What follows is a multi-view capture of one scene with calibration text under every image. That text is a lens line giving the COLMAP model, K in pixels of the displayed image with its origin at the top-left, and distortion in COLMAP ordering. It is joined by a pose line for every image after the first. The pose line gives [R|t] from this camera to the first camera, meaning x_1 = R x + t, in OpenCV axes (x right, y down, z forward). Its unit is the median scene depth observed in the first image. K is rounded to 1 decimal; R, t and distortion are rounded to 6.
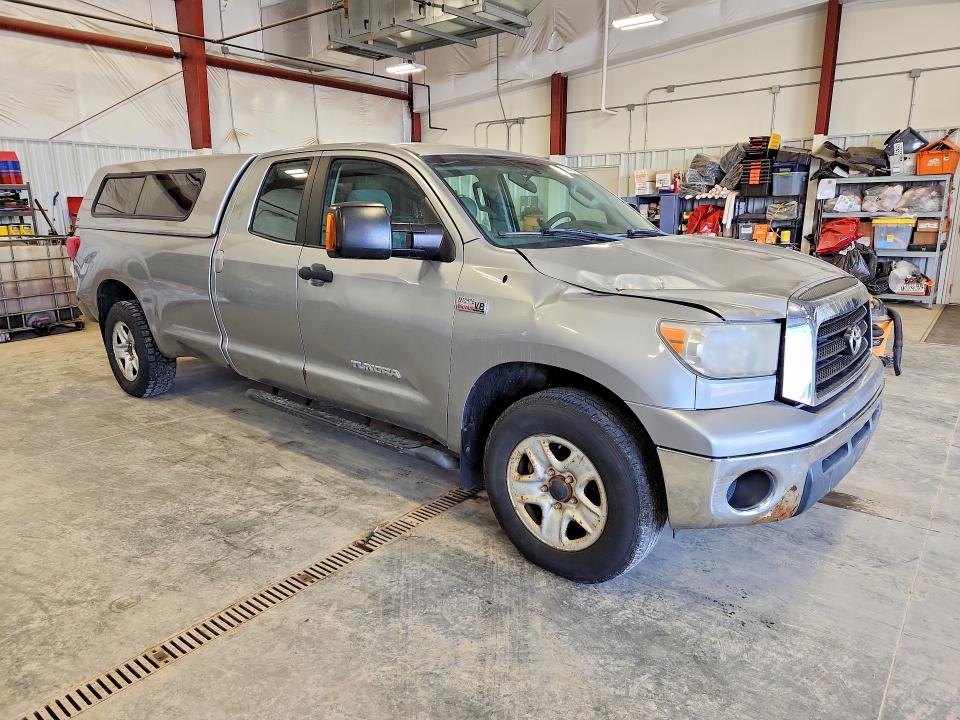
lens RADIAL K [[643.7, 0, 476.9], [0, 643.7, 358.9], [0, 0, 1]] dist [0.043034, -0.019149]
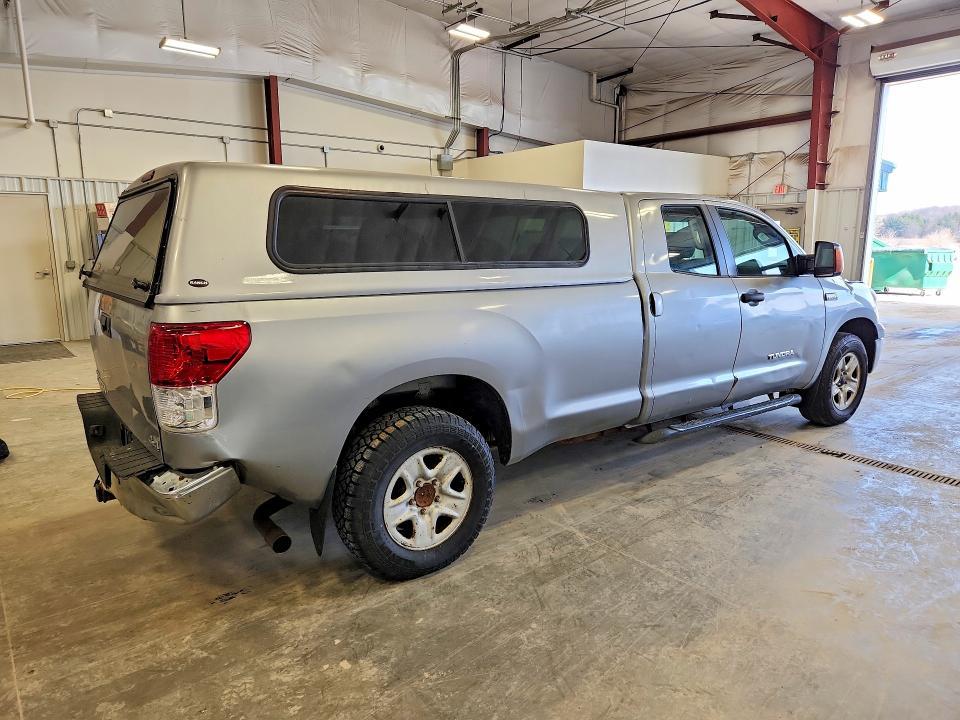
lens RADIAL K [[643.7, 0, 470.3], [0, 643.7, 362.0], [0, 0, 1]] dist [0.043034, -0.019149]
pose [[0.216149, -0.173610, 0.960801, -1.277810], [0.225753, 0.966284, 0.123814, -0.229344], [-0.949903, 0.190142, 0.248054, 0.969484]]
